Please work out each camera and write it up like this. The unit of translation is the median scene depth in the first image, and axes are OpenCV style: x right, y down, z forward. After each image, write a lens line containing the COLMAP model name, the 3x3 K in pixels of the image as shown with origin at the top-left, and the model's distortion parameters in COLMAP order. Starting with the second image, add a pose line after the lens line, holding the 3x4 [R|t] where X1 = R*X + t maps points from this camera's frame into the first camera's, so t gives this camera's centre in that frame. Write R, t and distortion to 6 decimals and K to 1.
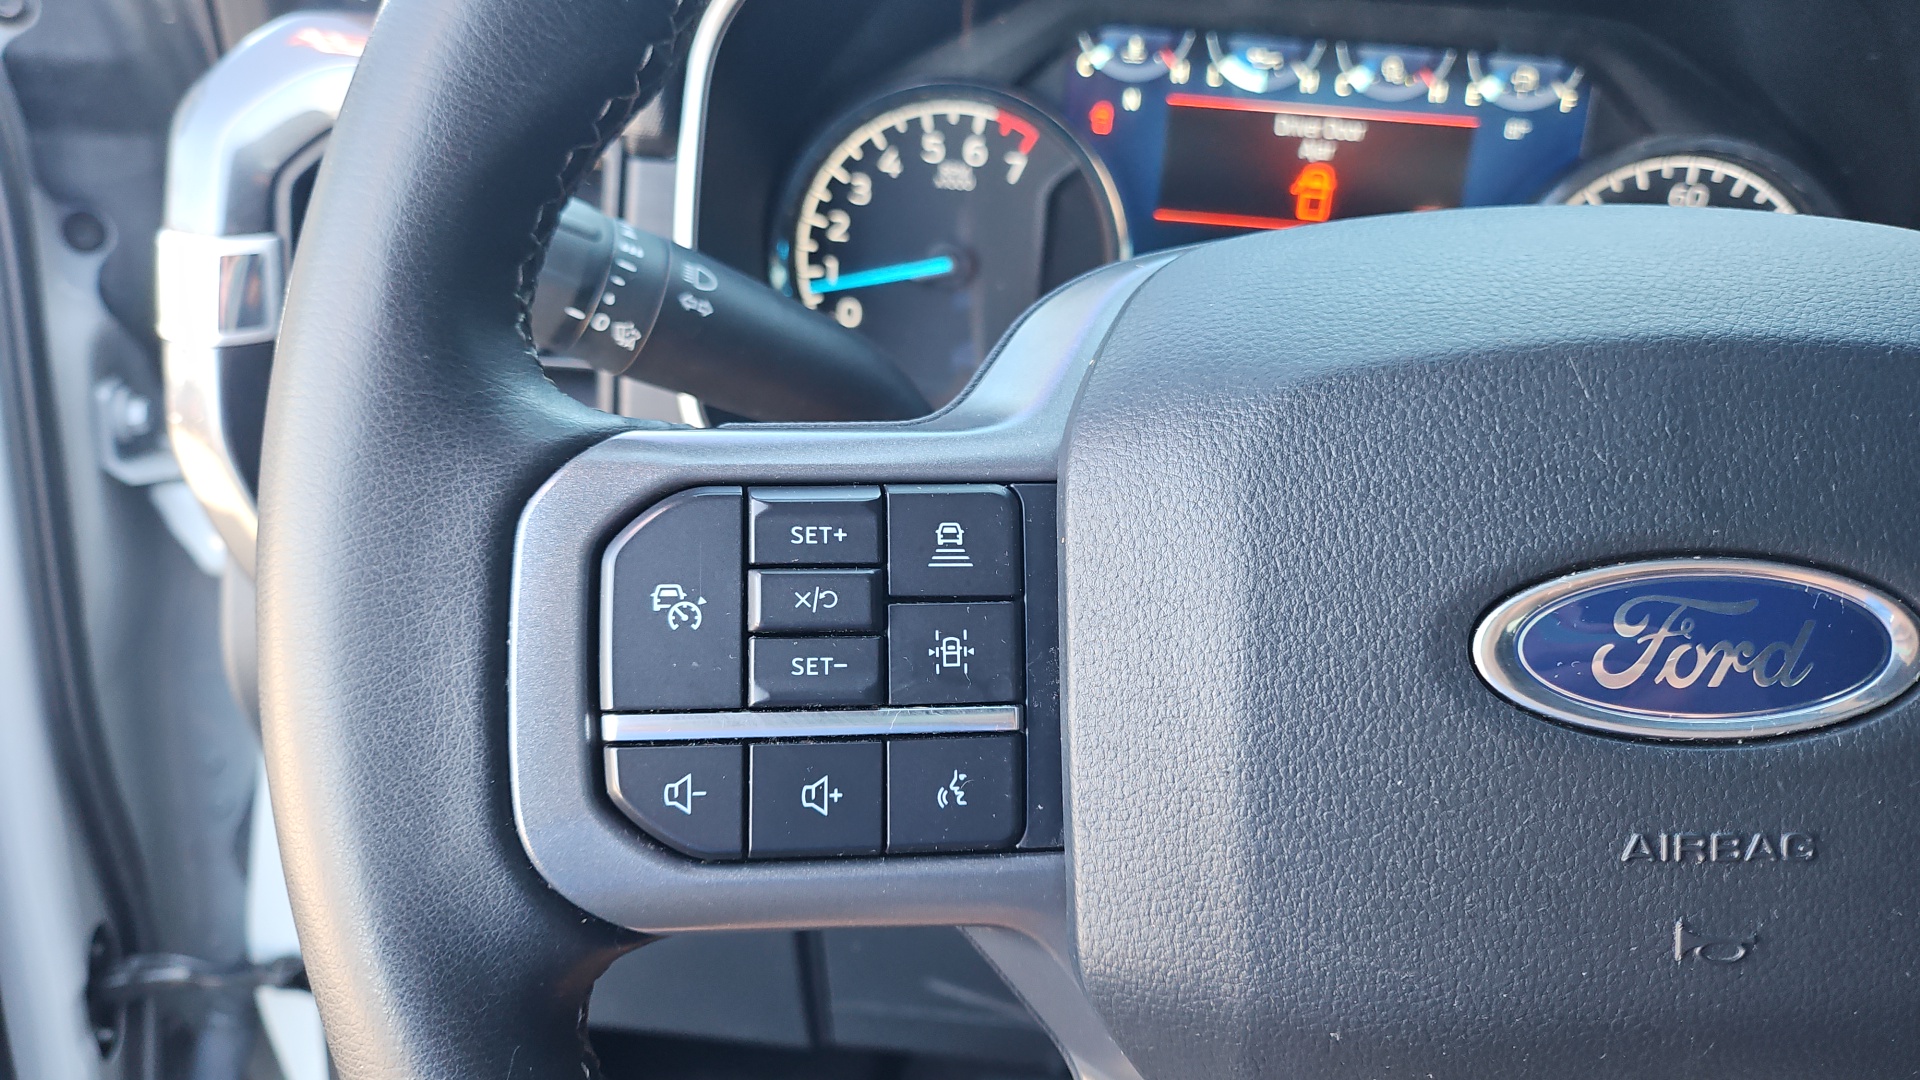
lens RADIAL K [[1379.7, 0, 957.8], [0, 1379.7, 533.7], [0, 0, 1]] dist [0.031529, -0.060328]
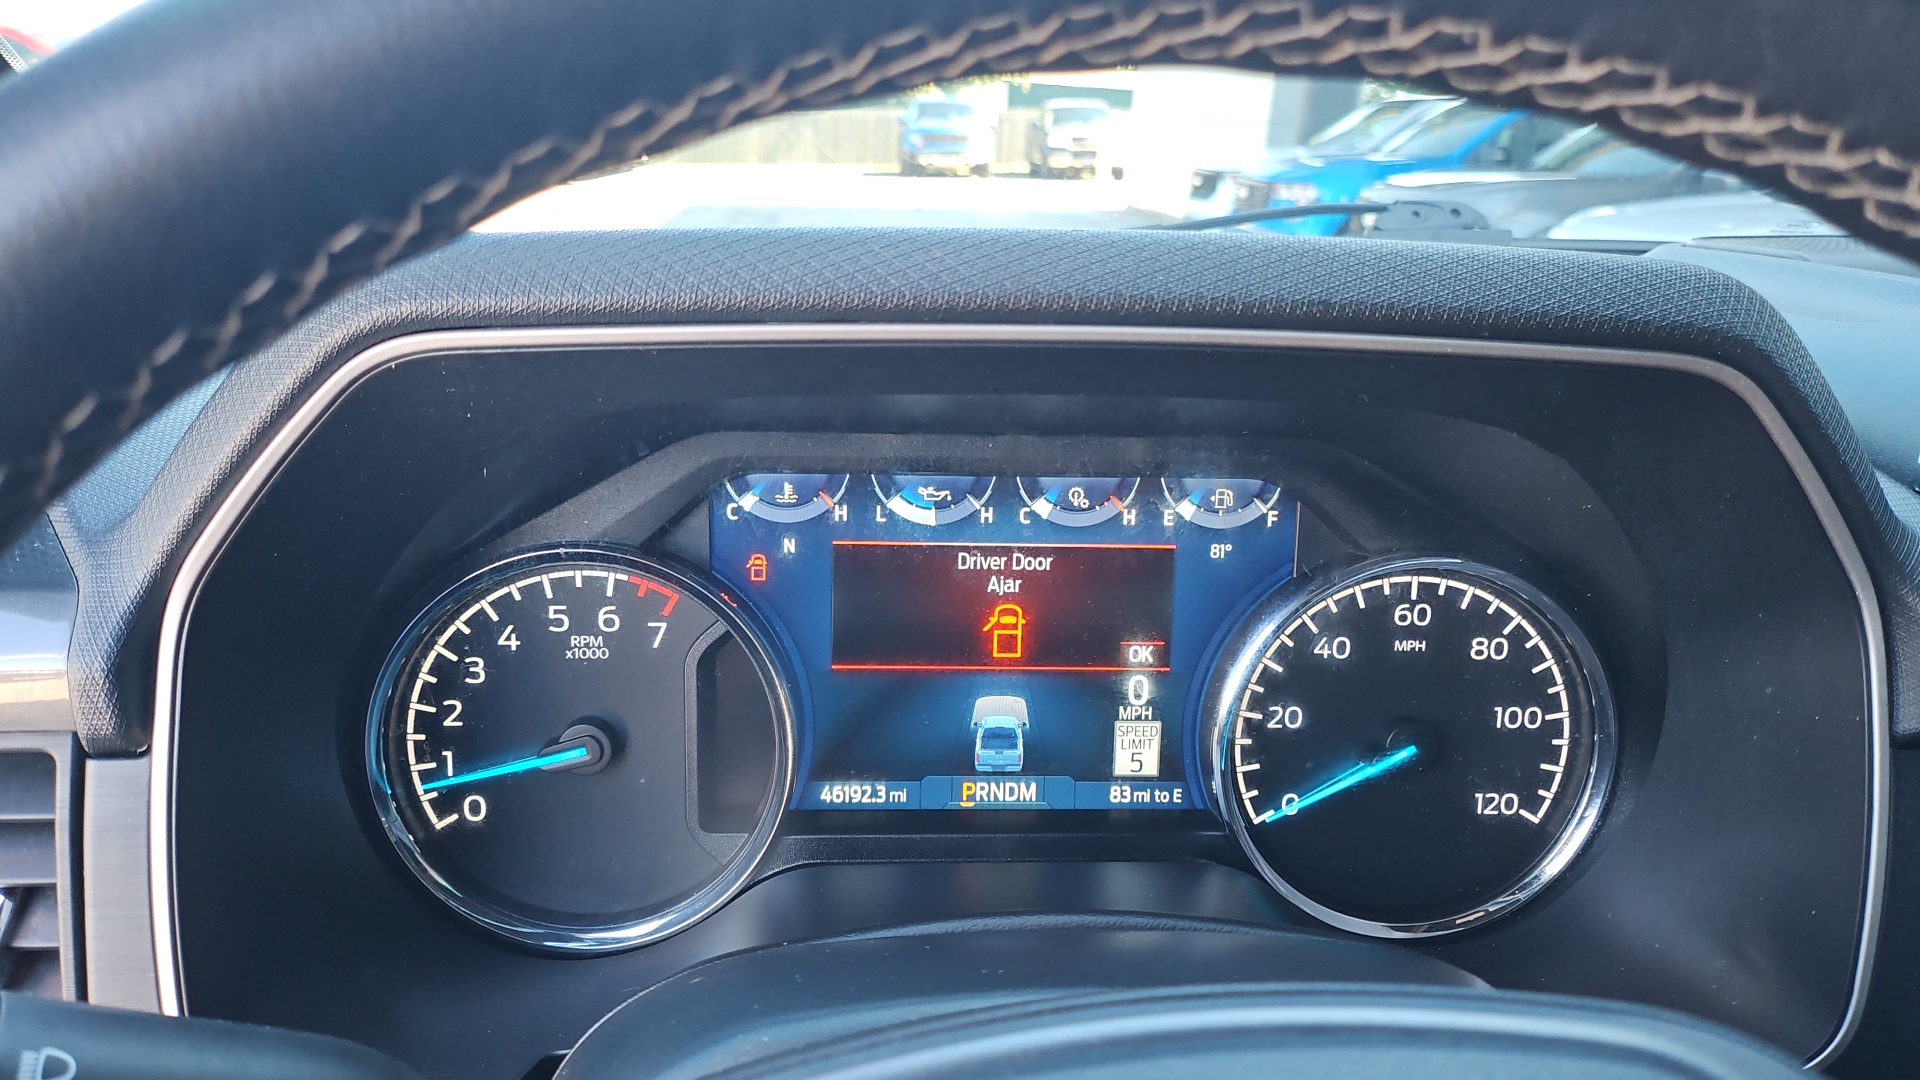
lens RADIAL K [[1379.7, 0, 951.2], [0, 1379.7, 543.2], [0, 0, 1]] dist [0.031529, -0.060328]
pose [[0.992791, -0.069100, 0.097936, 0.145327], [0.081135, 0.988863, -0.124772, -0.202447], [-0.088224, 0.131818, 0.987340, 0.133479]]
